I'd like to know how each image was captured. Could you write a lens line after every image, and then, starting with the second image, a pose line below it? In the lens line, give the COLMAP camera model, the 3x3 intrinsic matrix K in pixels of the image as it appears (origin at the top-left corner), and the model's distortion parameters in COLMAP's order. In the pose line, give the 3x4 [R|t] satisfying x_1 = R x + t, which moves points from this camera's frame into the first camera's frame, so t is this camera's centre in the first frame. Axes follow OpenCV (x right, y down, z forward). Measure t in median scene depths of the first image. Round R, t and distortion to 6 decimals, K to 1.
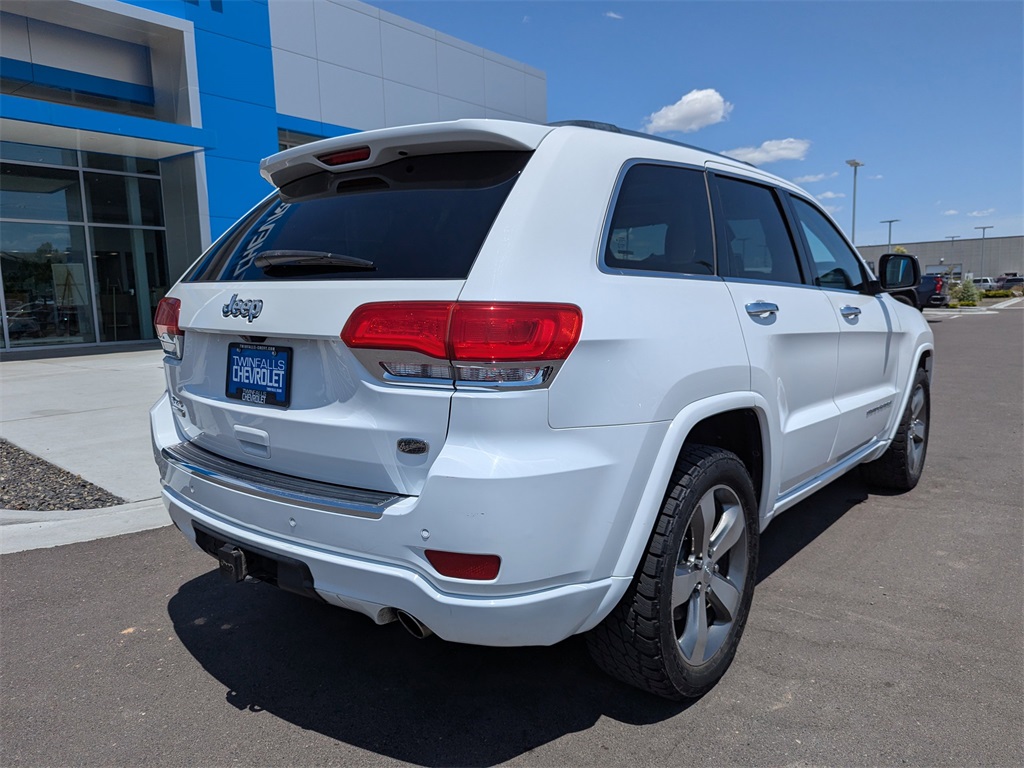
lens RADIAL K [[743.4, 0, 510.8], [0, 743.4, 337.1], [0, 0, 1]] dist [0.000488, -0.000196]
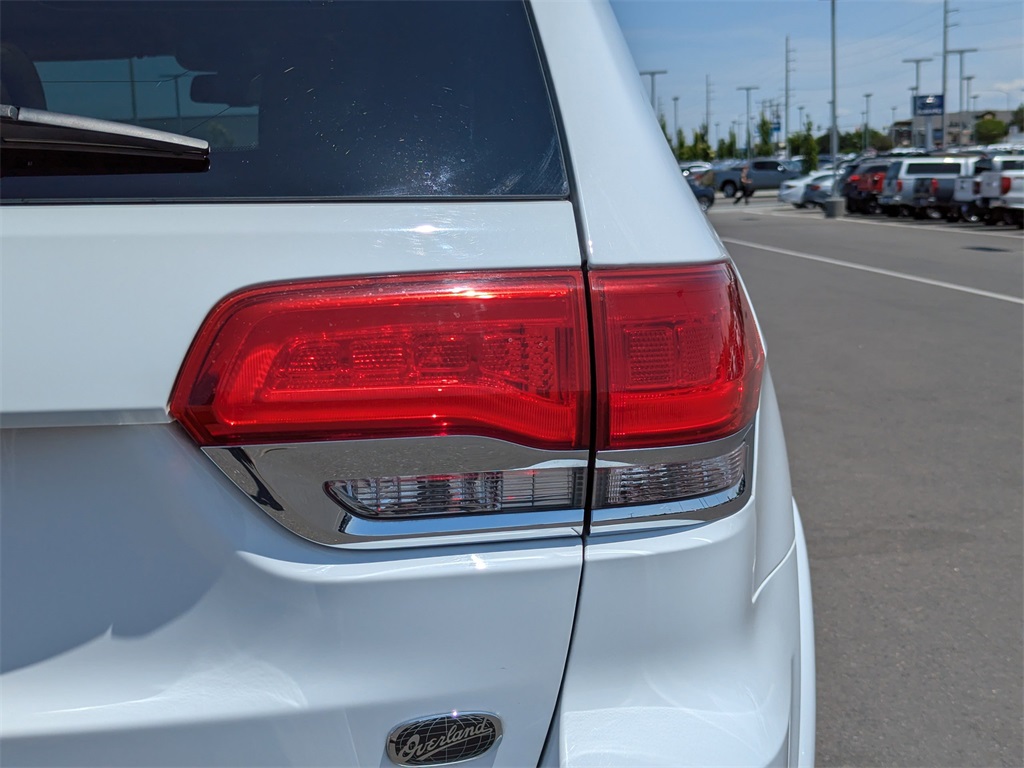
lens RADIAL K [[729.8, 0, 511.6], [0, 729.8, 392.2], [0, 0, 1]] dist [0.044583, -0.036705]
pose [[0.849585, -0.062889, 0.523689, -0.262516], [0.076313, 0.997076, -0.004066, 0.004774], [-0.521901, 0.043419, 0.851900, 0.716307]]
